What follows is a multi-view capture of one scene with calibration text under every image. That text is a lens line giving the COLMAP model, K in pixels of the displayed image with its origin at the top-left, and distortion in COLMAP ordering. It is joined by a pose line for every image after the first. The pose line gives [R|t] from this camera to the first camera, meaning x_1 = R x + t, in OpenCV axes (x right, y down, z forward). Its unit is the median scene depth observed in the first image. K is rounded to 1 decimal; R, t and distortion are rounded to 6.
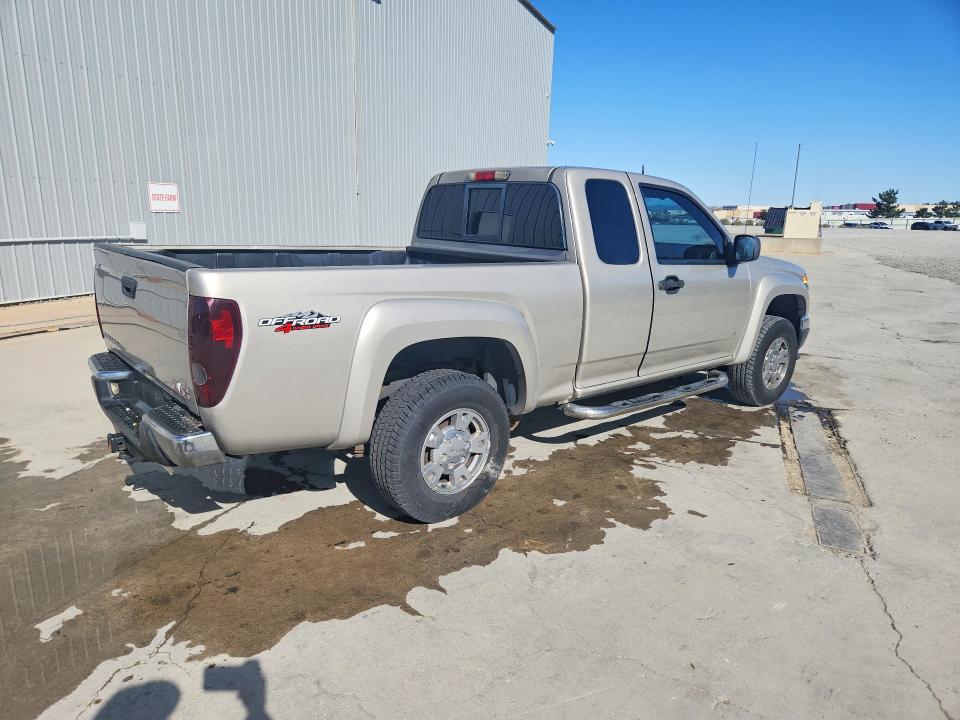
lens RADIAL K [[639.8, 0, 480.0], [0, 639.8, 360.0], [0, 0, 1]] dist [0.038871, 0.001836]
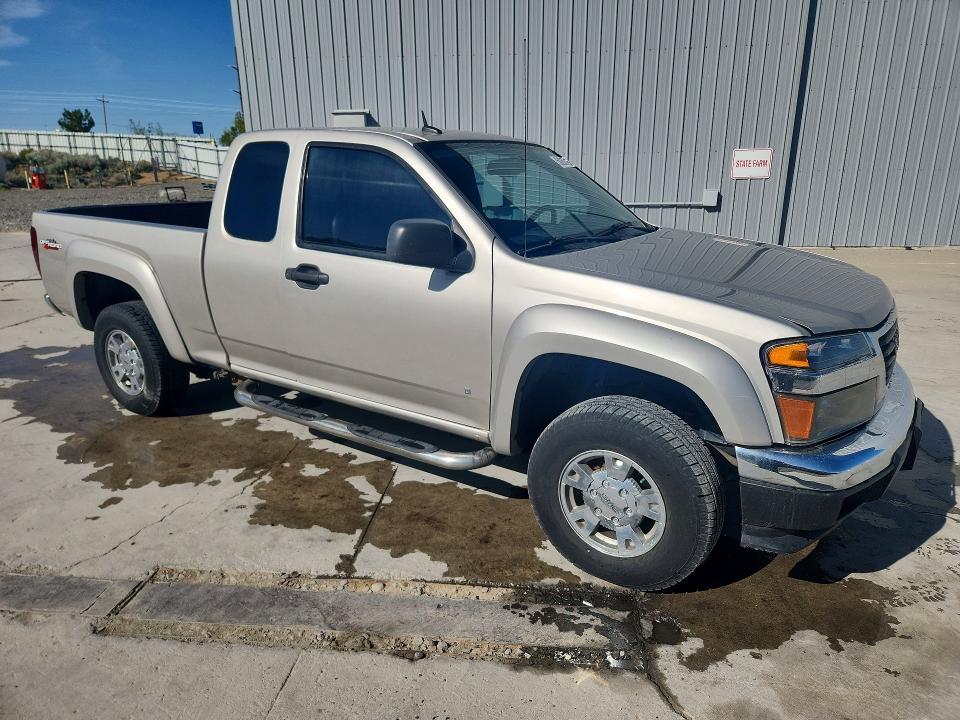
lens RADIAL K [[639.8, 0, 480.0], [0, 639.8, 360.0], [0, 0, 1]] dist [0.038871, 0.001836]
pose [[0.279380, 0.253231, -0.926186, 1.002428], [-0.206666, 0.957846, 0.199548, -0.200664], [0.937676, 0.135662, 0.319937, 0.898124]]
